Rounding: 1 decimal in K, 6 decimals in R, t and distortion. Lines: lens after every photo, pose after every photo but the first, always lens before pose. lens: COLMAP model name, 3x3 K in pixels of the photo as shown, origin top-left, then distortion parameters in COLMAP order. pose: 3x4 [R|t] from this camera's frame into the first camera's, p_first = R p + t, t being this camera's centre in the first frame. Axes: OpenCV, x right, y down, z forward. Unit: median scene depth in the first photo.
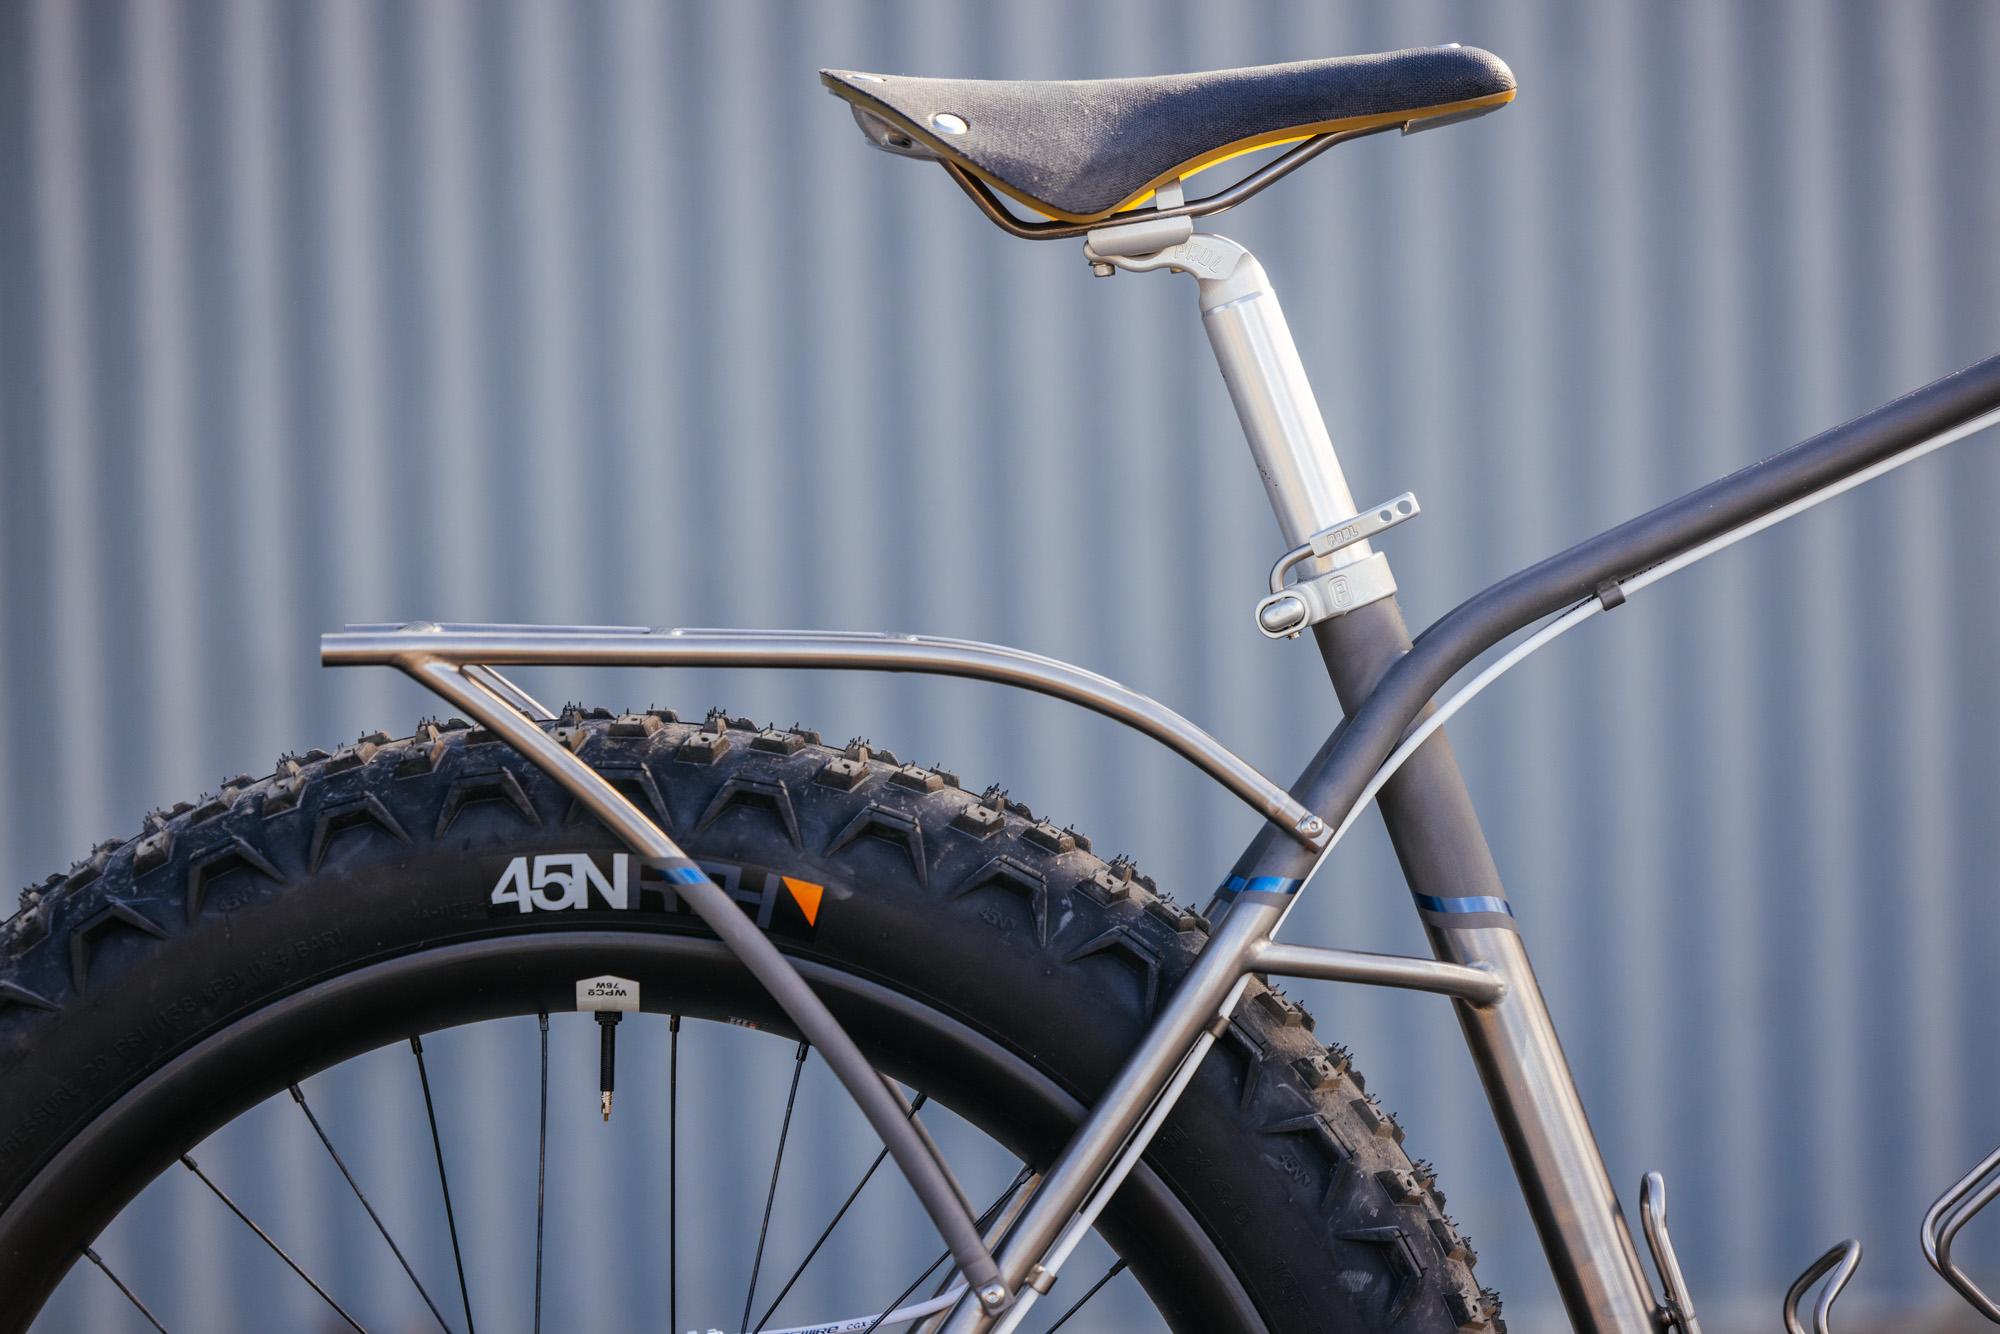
lens RADIAL K [[8130.6, 0, 1002.0], [0, 8130.6, 662.7], [0, 0, 1]] dist [-0.251804, 0.000000]
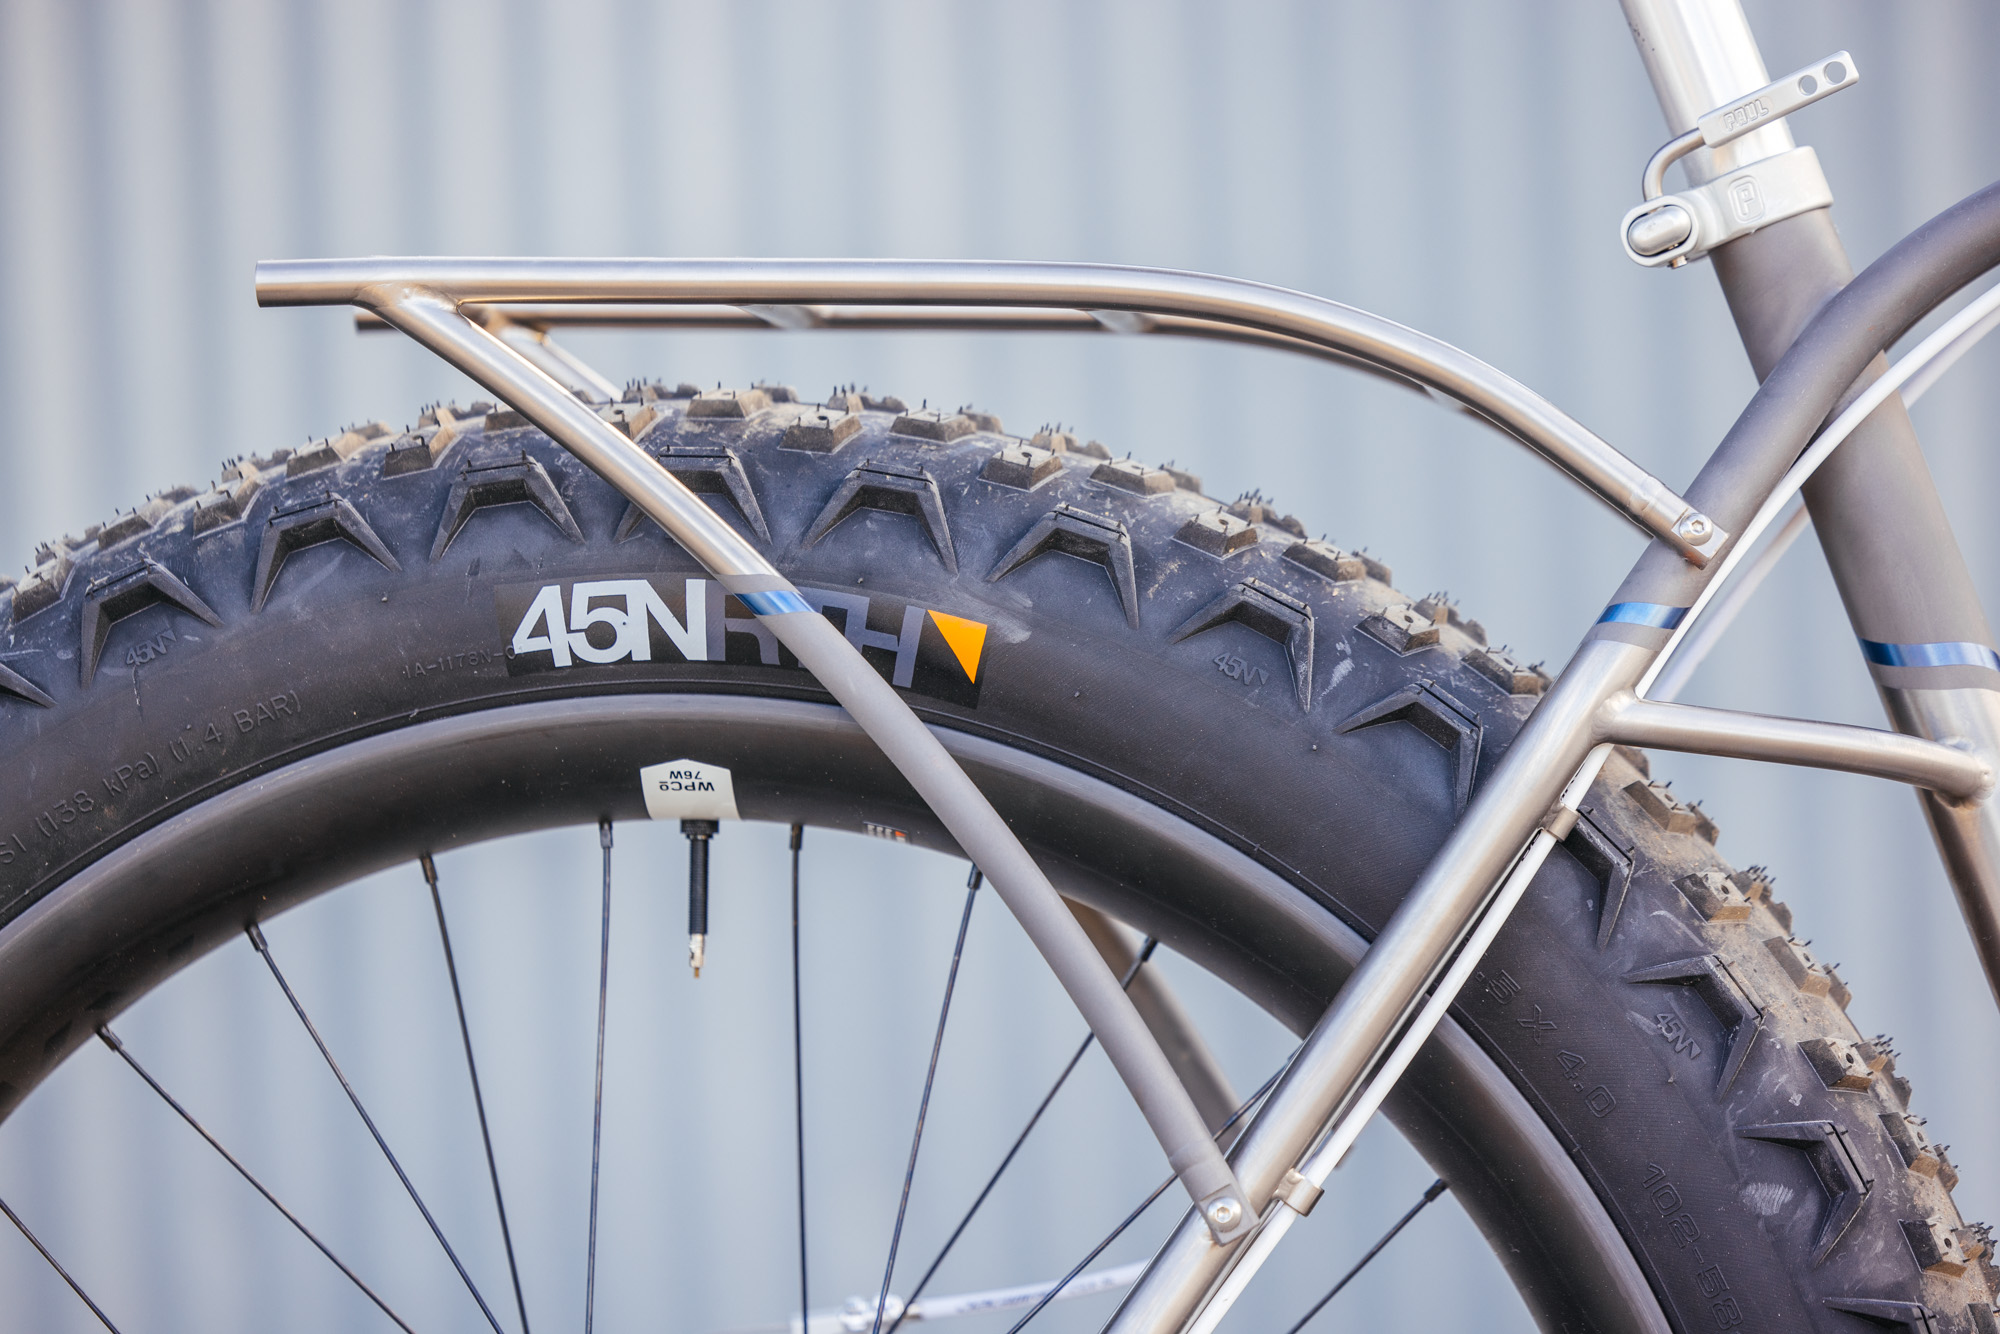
lens RADIAL K [[8130.6, 0, 997.7], [0, 8130.6, 673.0], [0, 0, 1]] dist [-0.251804, 0.000000]
pose [[0.991956, -0.008340, -0.126306, 0.065622], [0.002810, 0.999032, -0.043895, 0.061651], [0.126550, 0.043187, 0.991020, 0.316297]]
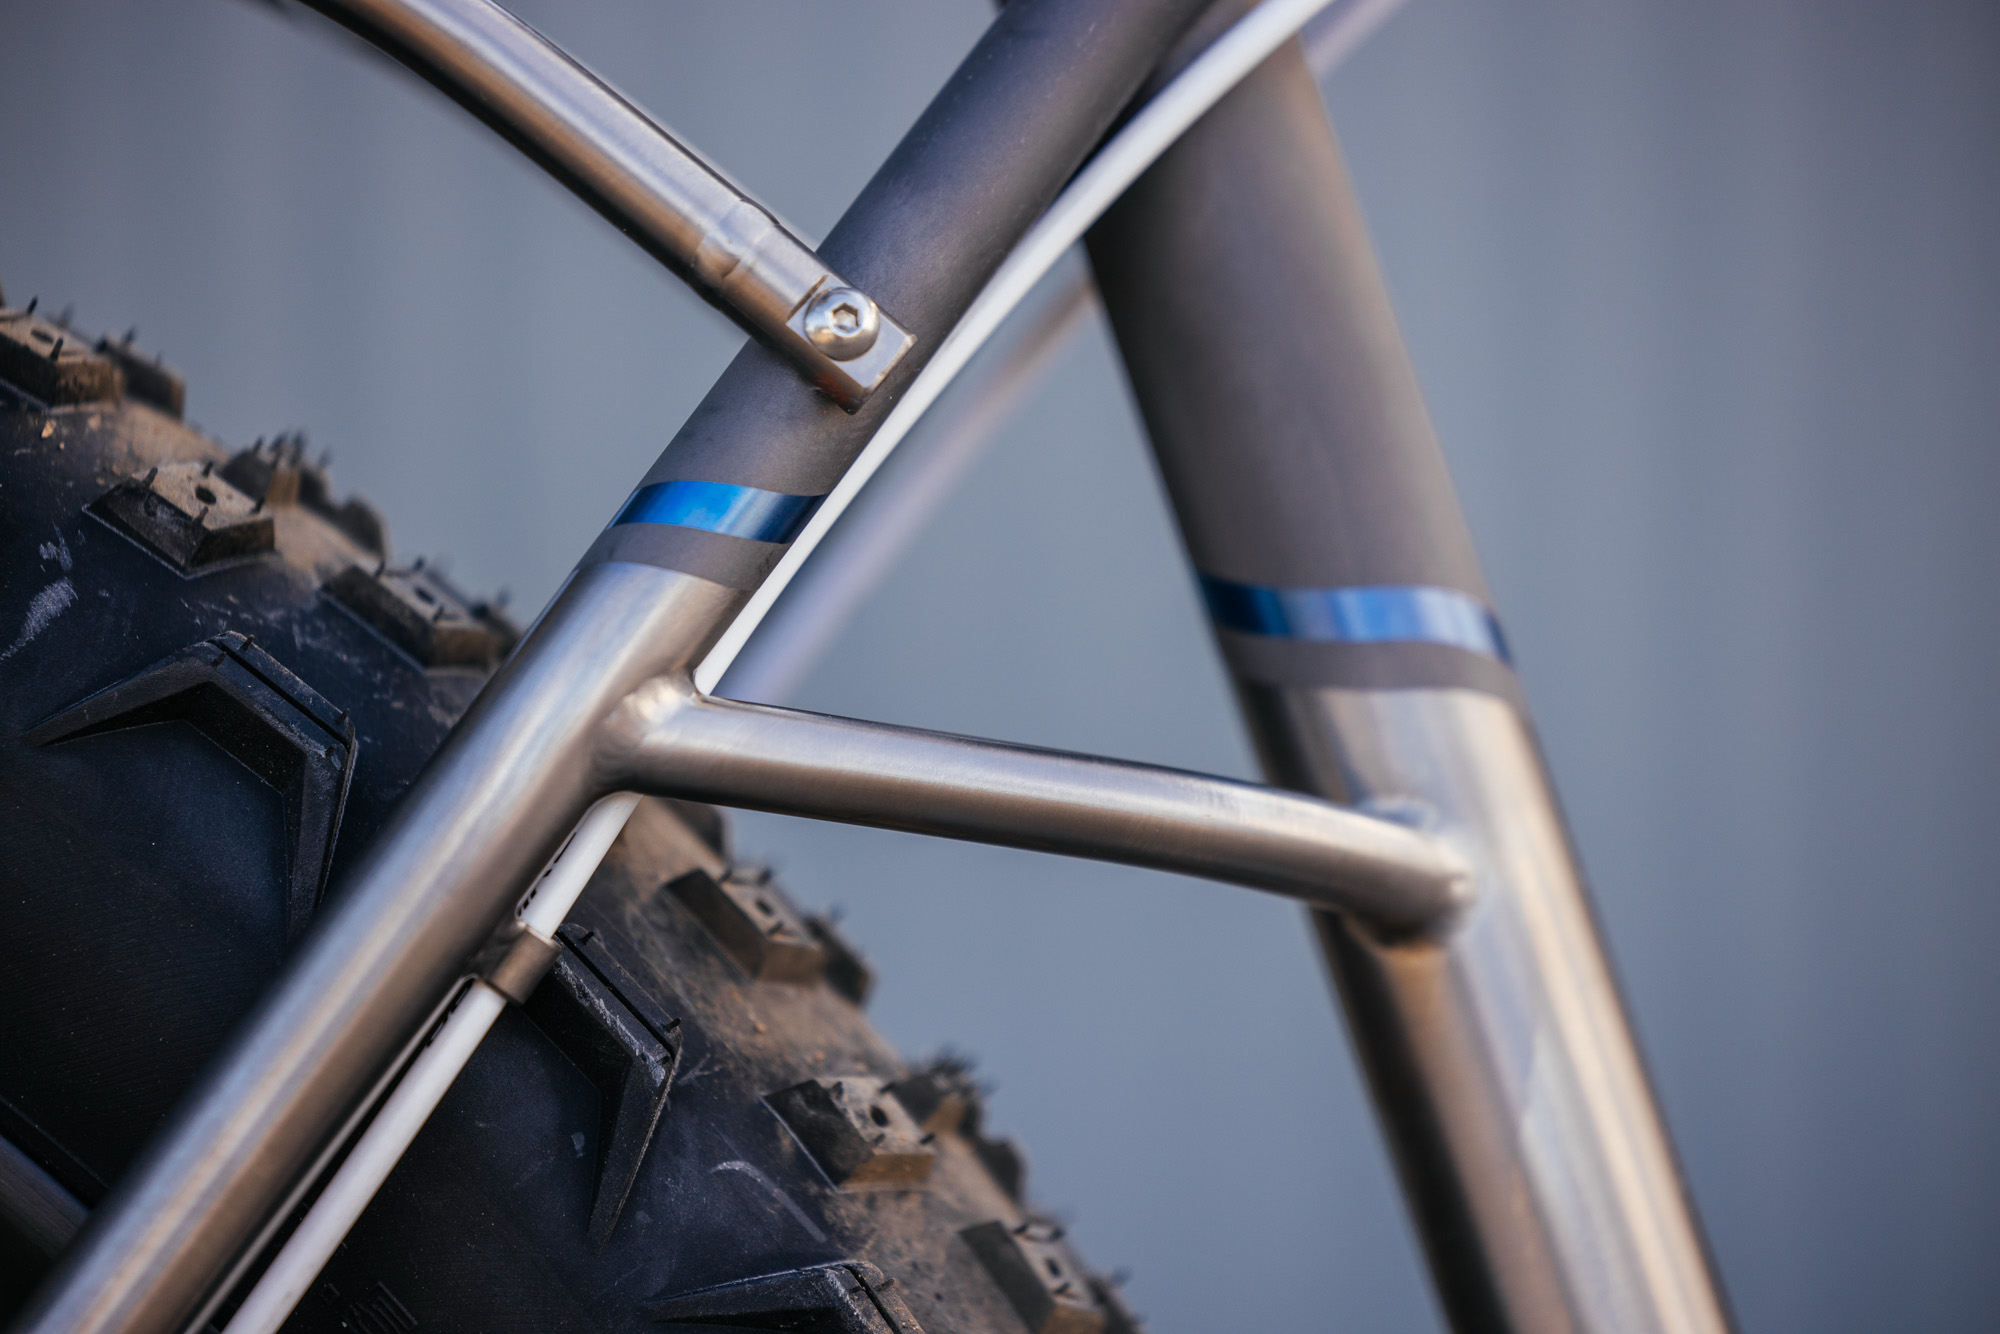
lens RADIAL K [[9398.2, 0, 1000.1], [0, 9398.2, 668.0], [0, 0, 1]] dist [0.106333, 0.000000]
pose [[0.998882, 0.030420, -0.036199, 0.057090], [-0.031062, 0.999367, -0.017314, 0.038950], [0.035649, 0.018420, 0.999195, 0.642076]]
